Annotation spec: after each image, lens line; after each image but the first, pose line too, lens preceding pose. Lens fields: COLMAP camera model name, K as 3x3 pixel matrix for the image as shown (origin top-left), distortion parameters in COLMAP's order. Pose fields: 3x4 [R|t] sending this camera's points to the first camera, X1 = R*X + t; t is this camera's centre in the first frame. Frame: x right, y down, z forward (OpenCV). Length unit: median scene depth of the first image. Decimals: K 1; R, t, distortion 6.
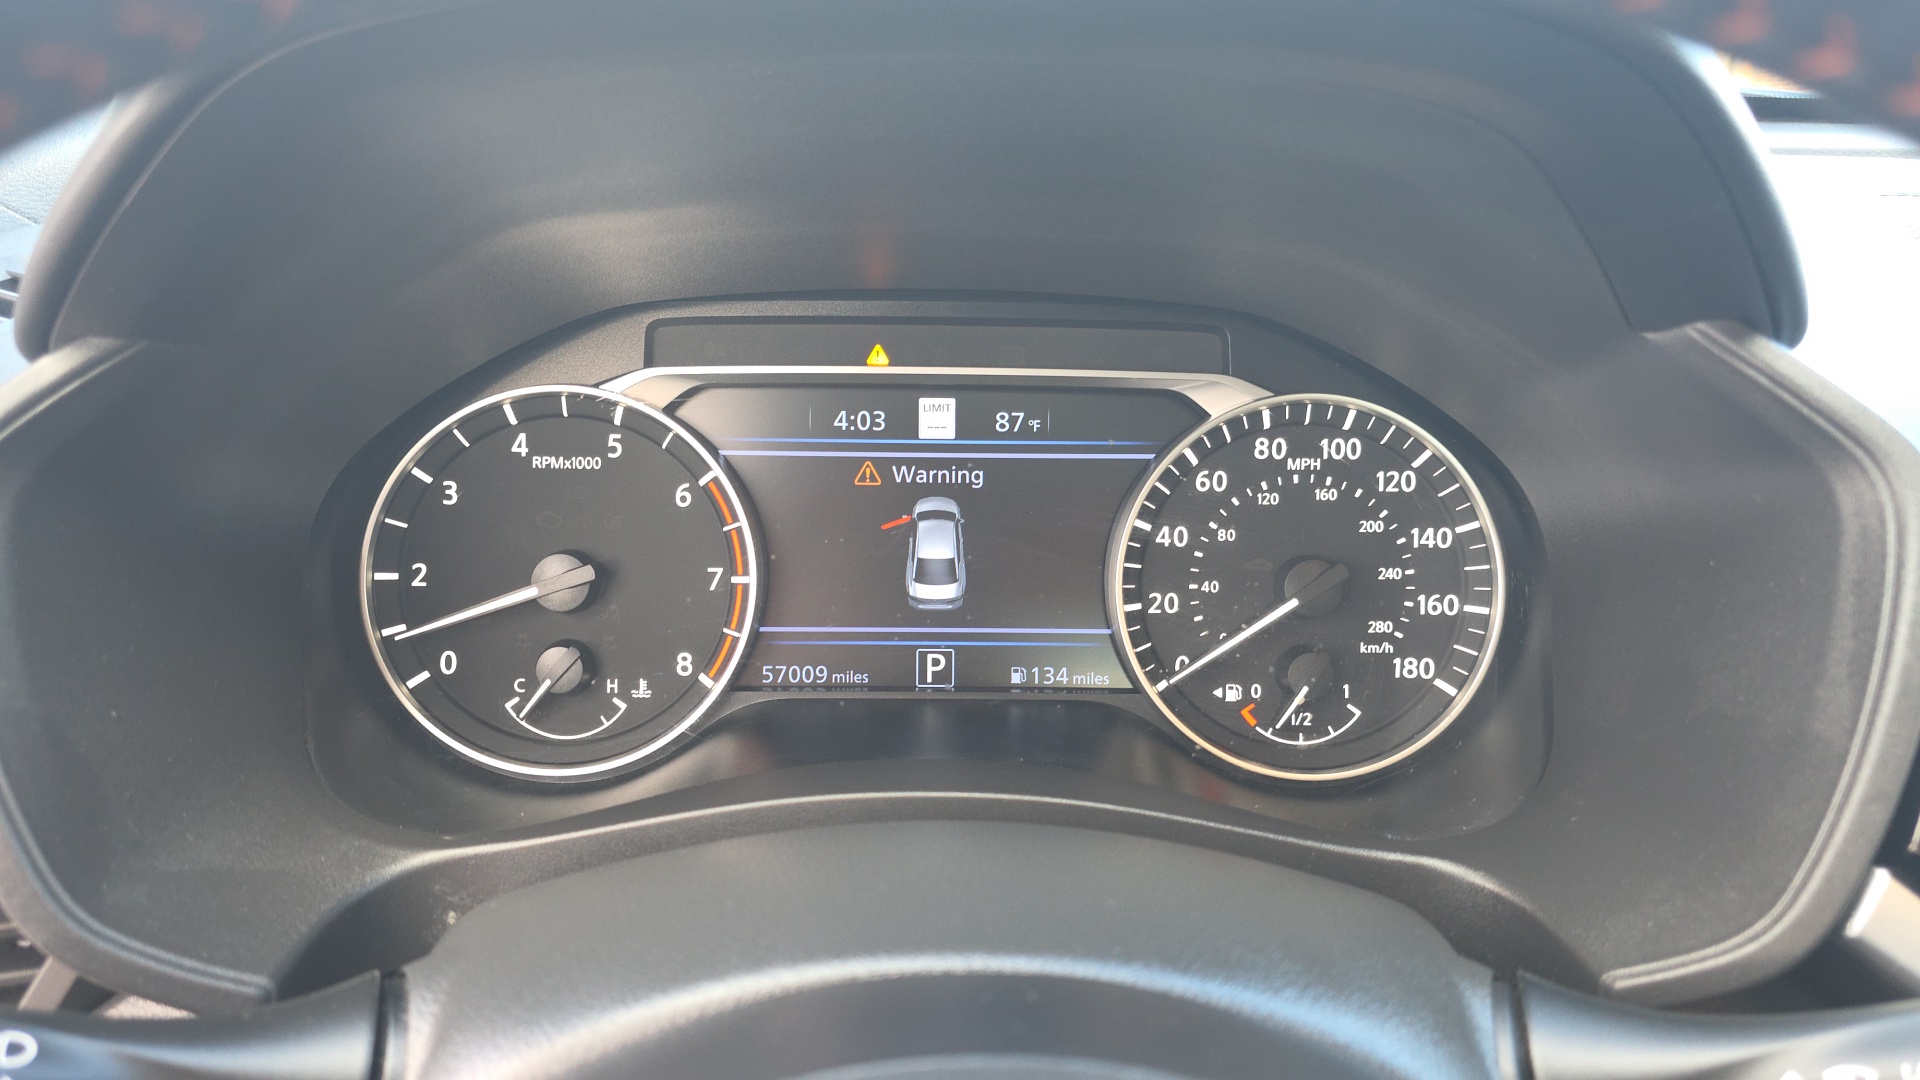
lens RADIAL K [[1331.9, 0, 954.6], [0, 1331.9, 549.1], [0, 0, 1]] dist [0.058850, -0.077176]
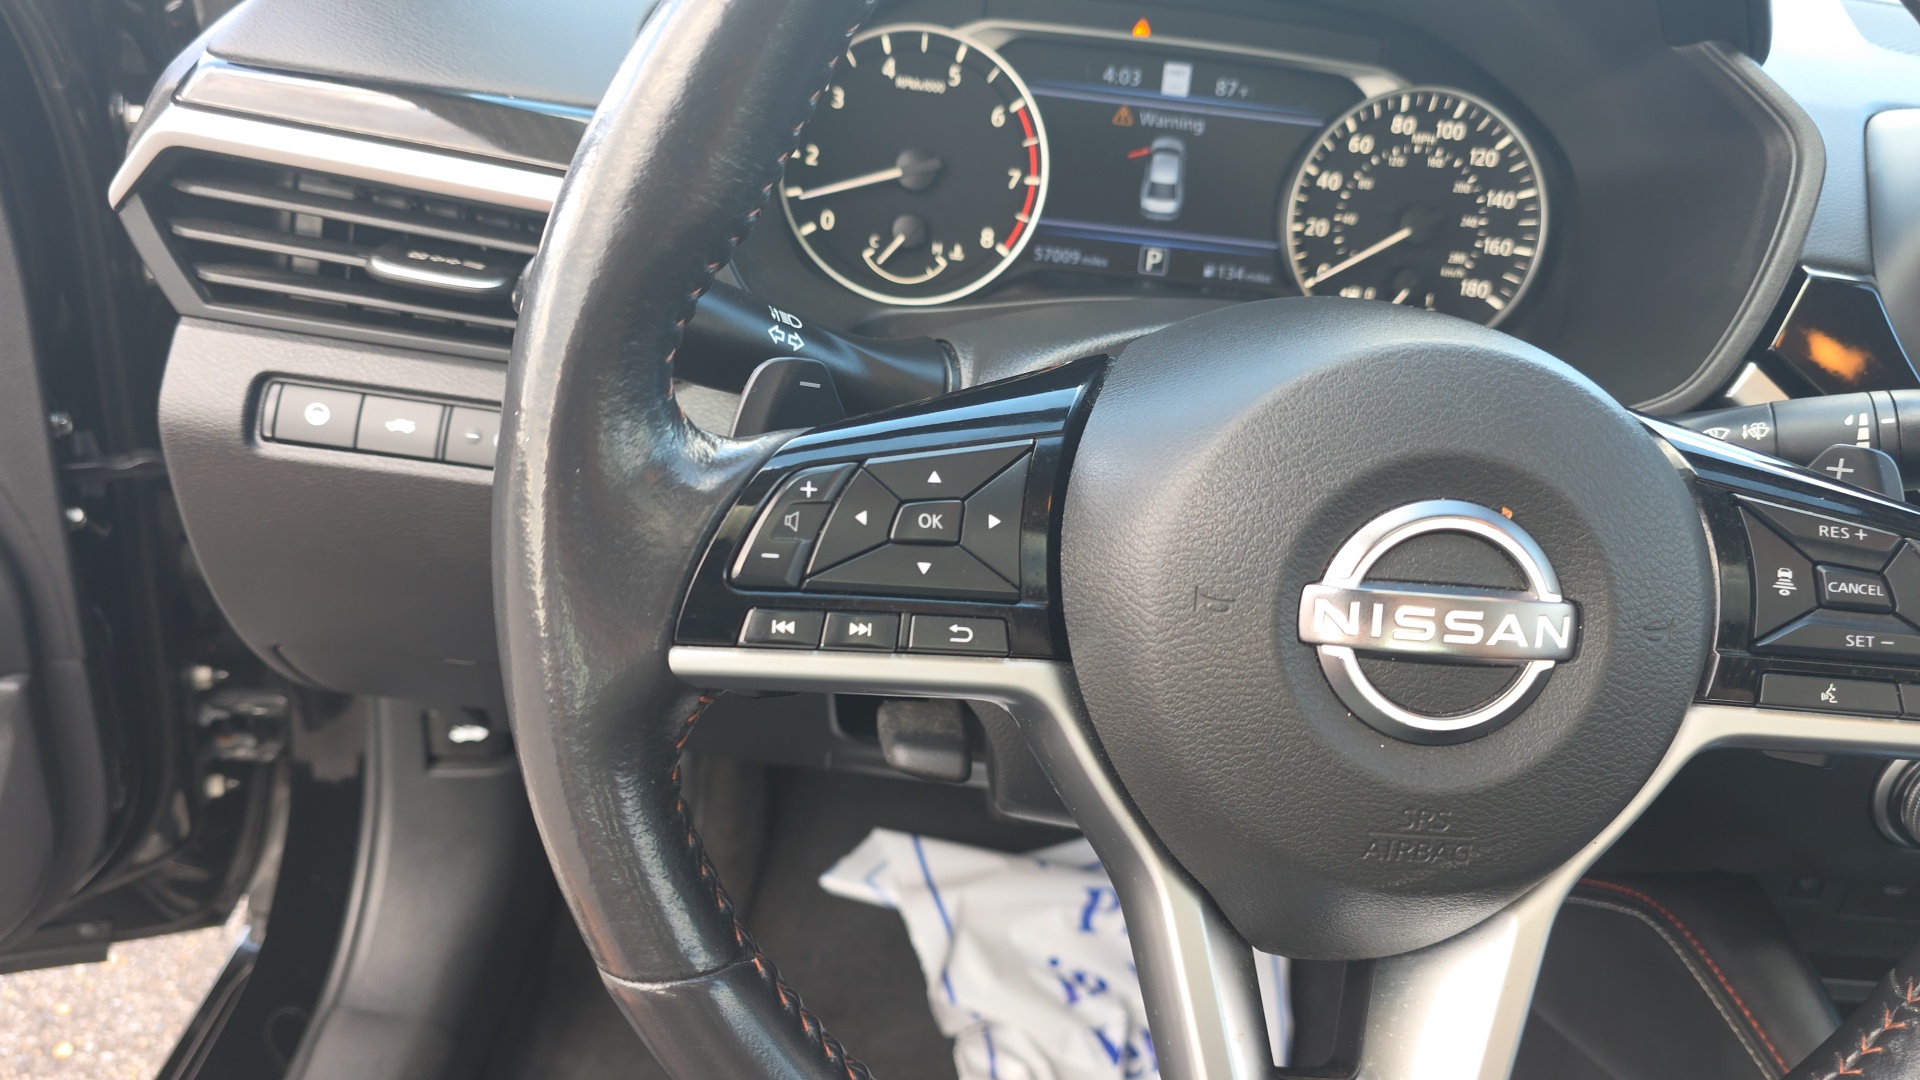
lens RADIAL K [[1346.6, 0, 964.9], [0, 1346.6, 552.1], [0, 0, 1]] dist [0.022395, -0.034153]
pose [[0.994804, 0.083847, 0.057749, -0.281478], [-0.092289, 0.982175, 0.163751, 0.182981], [-0.042989, -0.168230, 0.984810, -0.496578]]
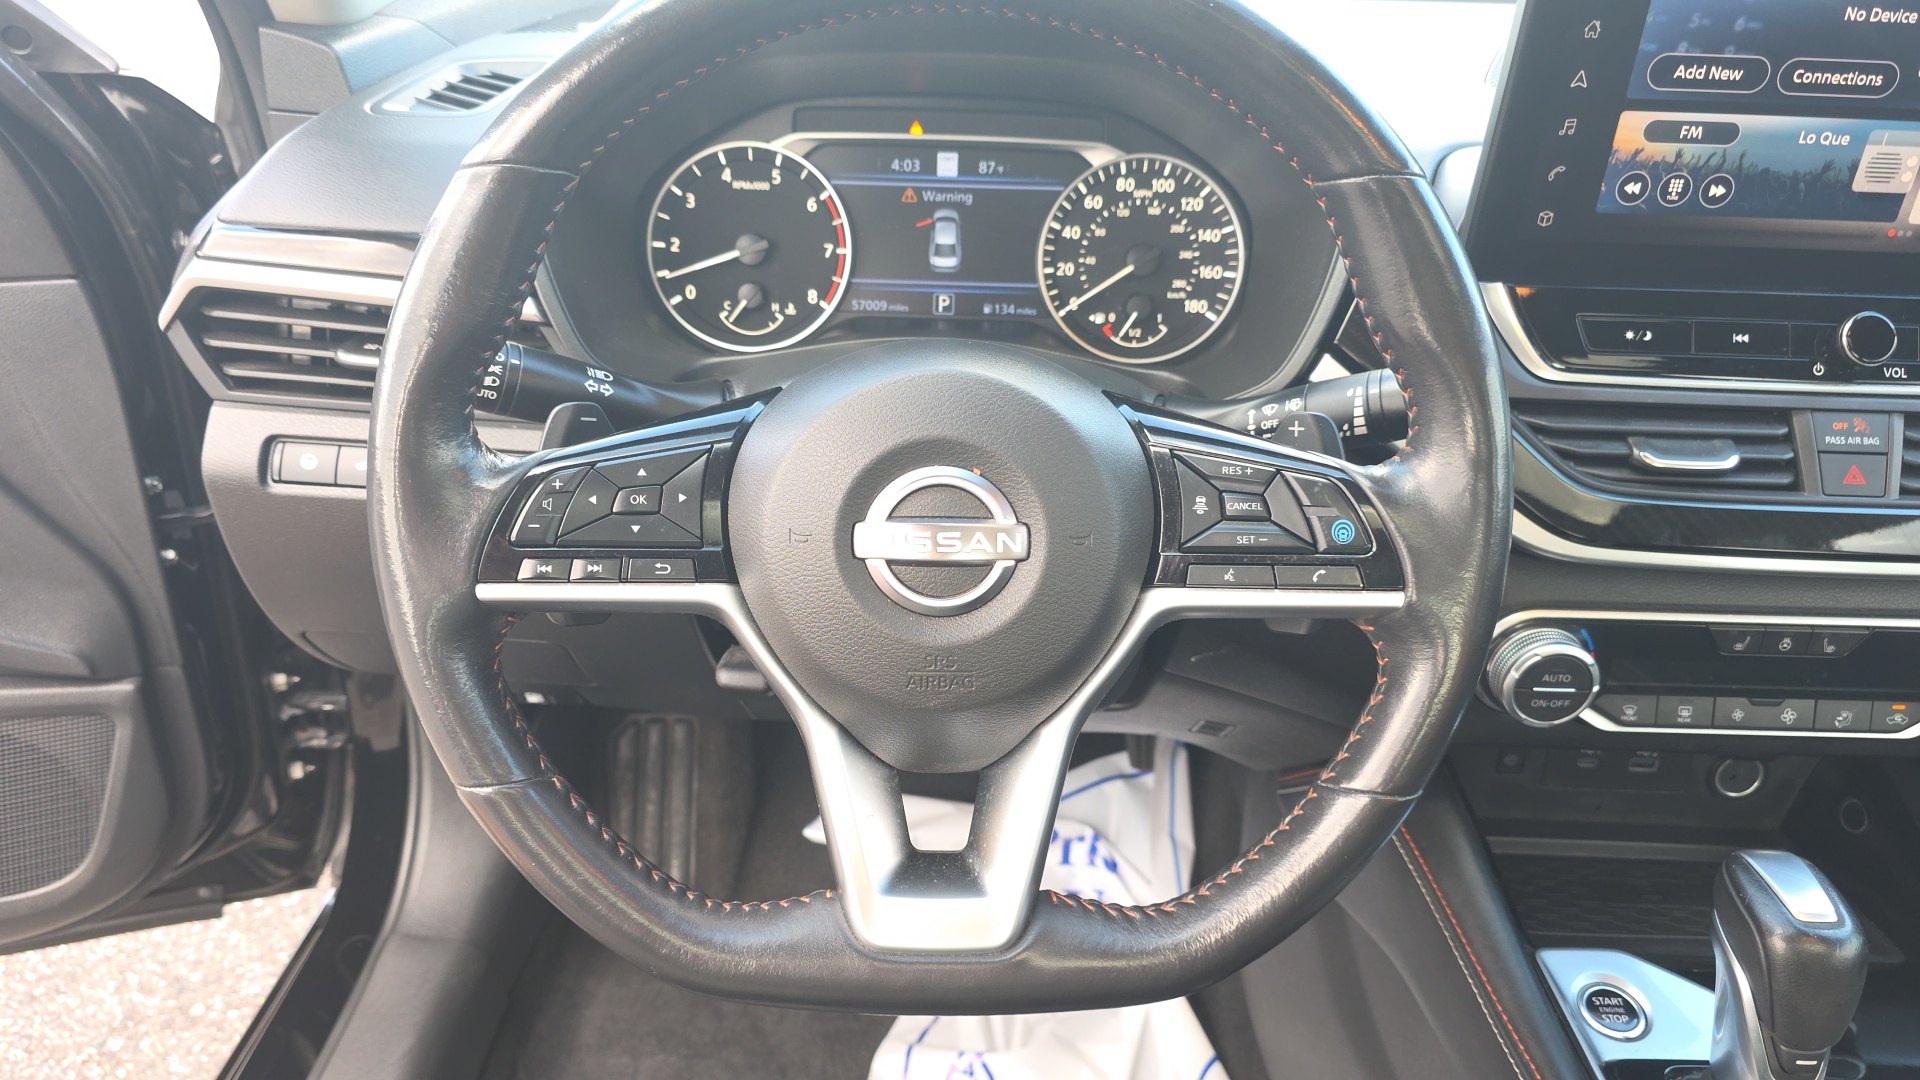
lens RADIAL K [[1332.1, 0, 954.1], [0, 1332.1, 567.0], [0, 0, 1]] dist [0.039208, -0.048043]
pose [[0.999583, 0.023182, -0.017196, 0.041597], [-0.019997, 0.985827, 0.166567, 0.145098], [0.020814, -0.166154, 0.985880, -0.936081]]
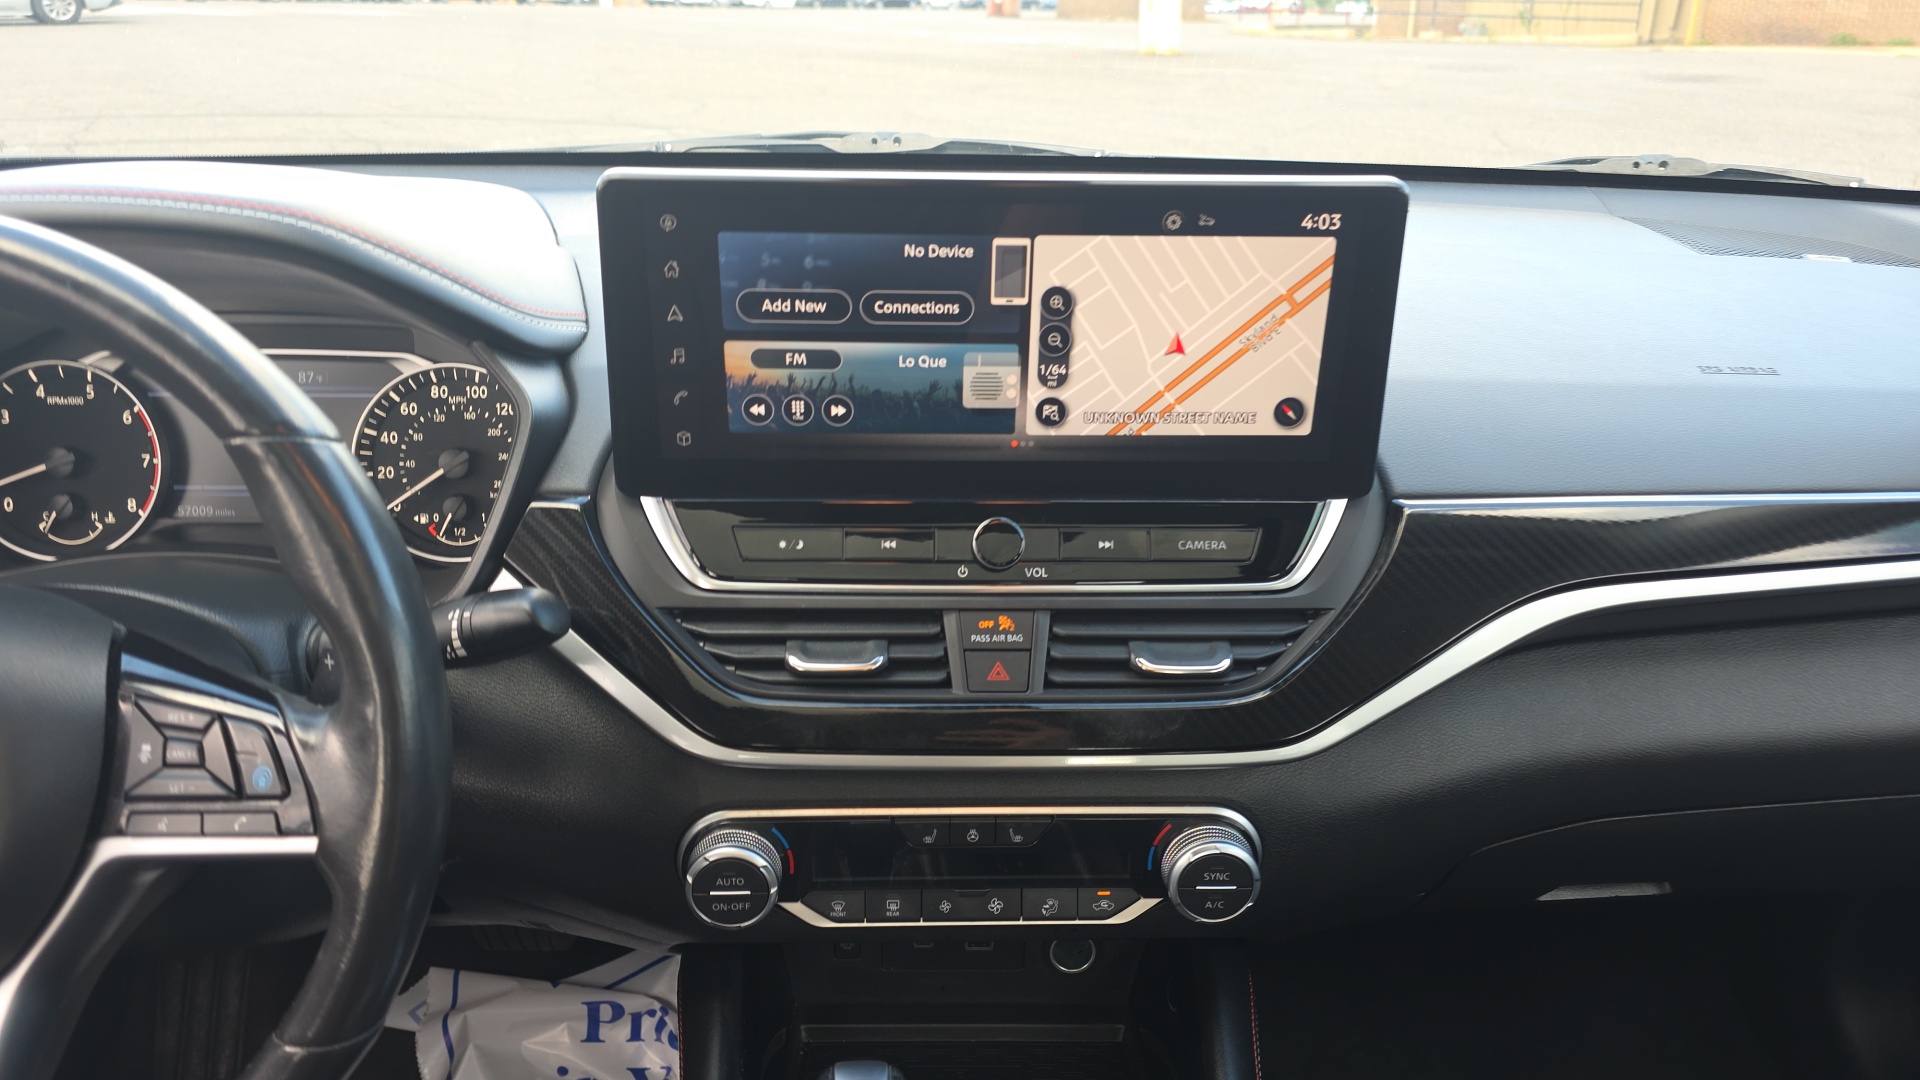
lens RADIAL K [[1306.8, 0, 939.7], [0, 1306.8, 544.6], [0, 0, 1]] dist [0.113349, -0.155454]
pose [[0.999928, -0.006667, 0.010006, 0.938849], [0.006016, 0.997945, 0.063795, 0.027139], [-0.010411, -0.063730, 0.997913, -0.930661]]
